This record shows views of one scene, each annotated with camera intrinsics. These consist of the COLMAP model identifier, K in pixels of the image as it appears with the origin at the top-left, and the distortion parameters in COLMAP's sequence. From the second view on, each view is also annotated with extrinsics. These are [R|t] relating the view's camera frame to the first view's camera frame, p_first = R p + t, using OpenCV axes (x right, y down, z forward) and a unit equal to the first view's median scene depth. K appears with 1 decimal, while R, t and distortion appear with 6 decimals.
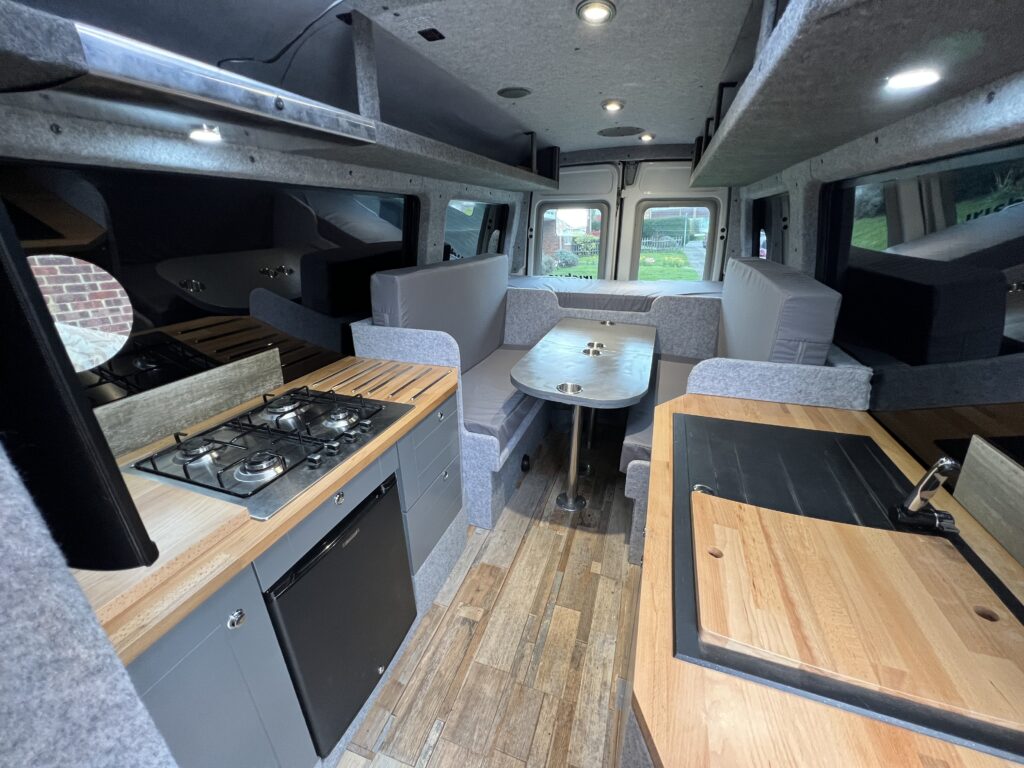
lens RADIAL K [[407.6, 0, 512.0], [0, 407.6, 384.0], [0, 0, 1]] dist [0.000883, 0.000097]
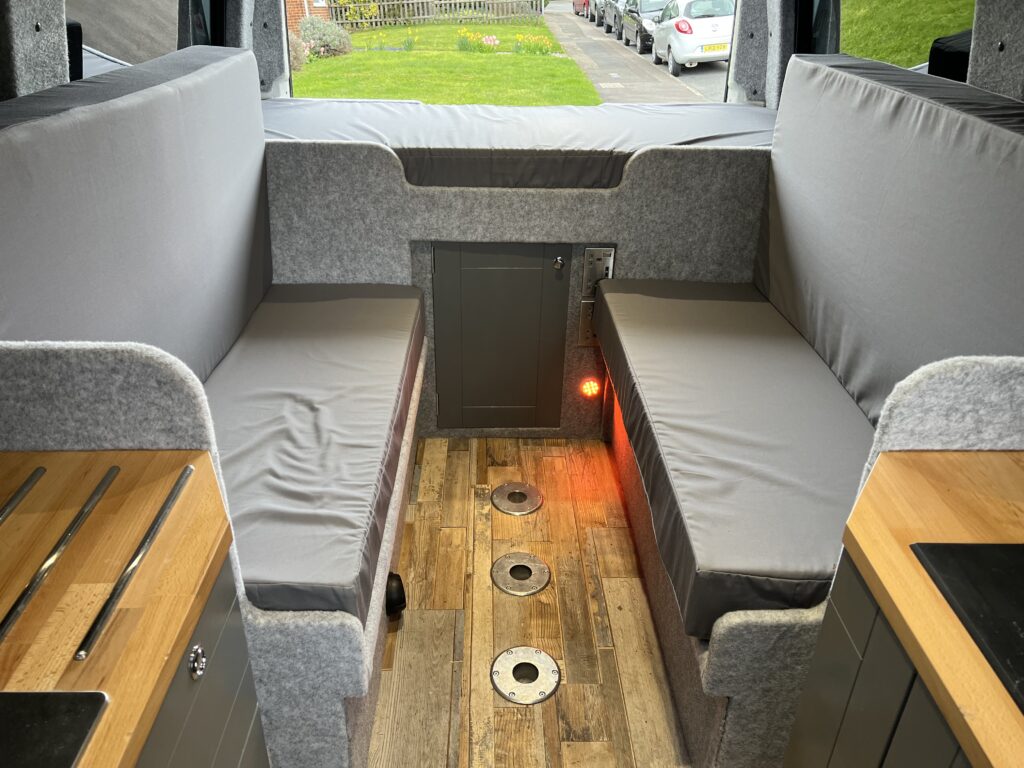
lens RADIAL K [[772.7, 0, 512.0], [0, 772.7, 384.0], [0, 0, 1]] dist [0.027467, -0.004285]
pose [[0.937550, -0.145253, 0.316072, -0.063599], [0.105229, 0.984501, 0.140301, -0.098558], [-0.331552, -0.098279, 0.938304, 0.242272]]
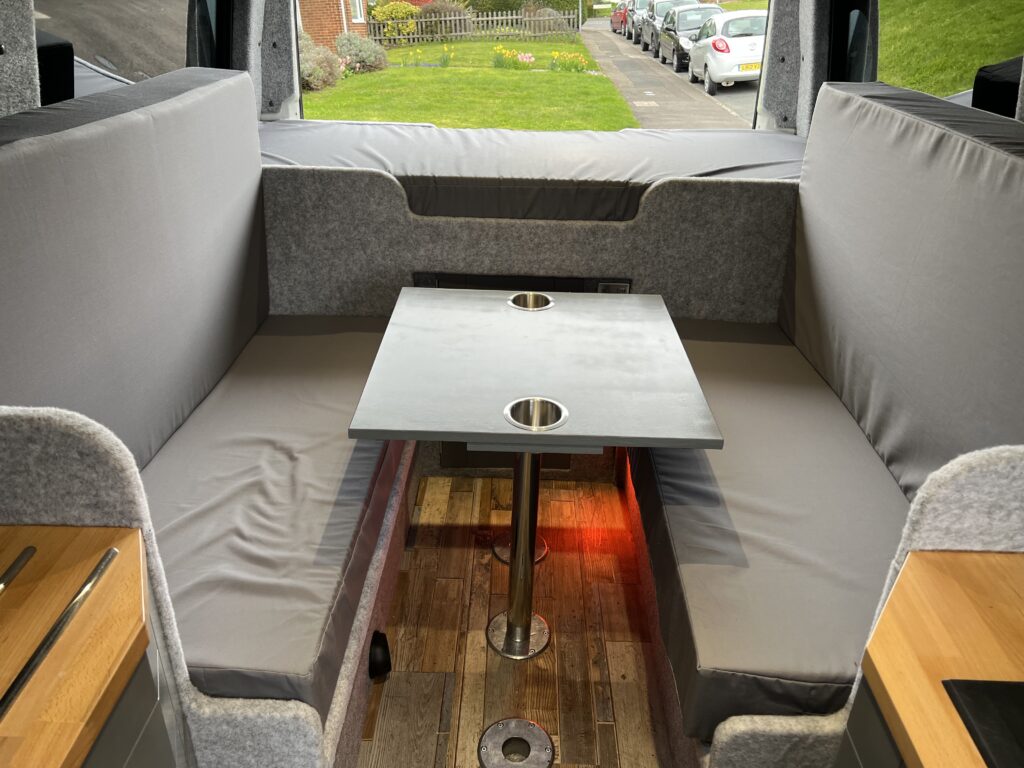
lens RADIAL K [[773.1, 0, 516.0], [0, 773.1, 388.1], [0, 0, 1]] dist [0.029590, -0.010827]
pose [[0.950856, -0.119284, 0.285736, -0.019880], [0.086806, 0.988504, 0.123796, -0.117357], [-0.297218, -0.092909, 0.950279, 0.282343]]
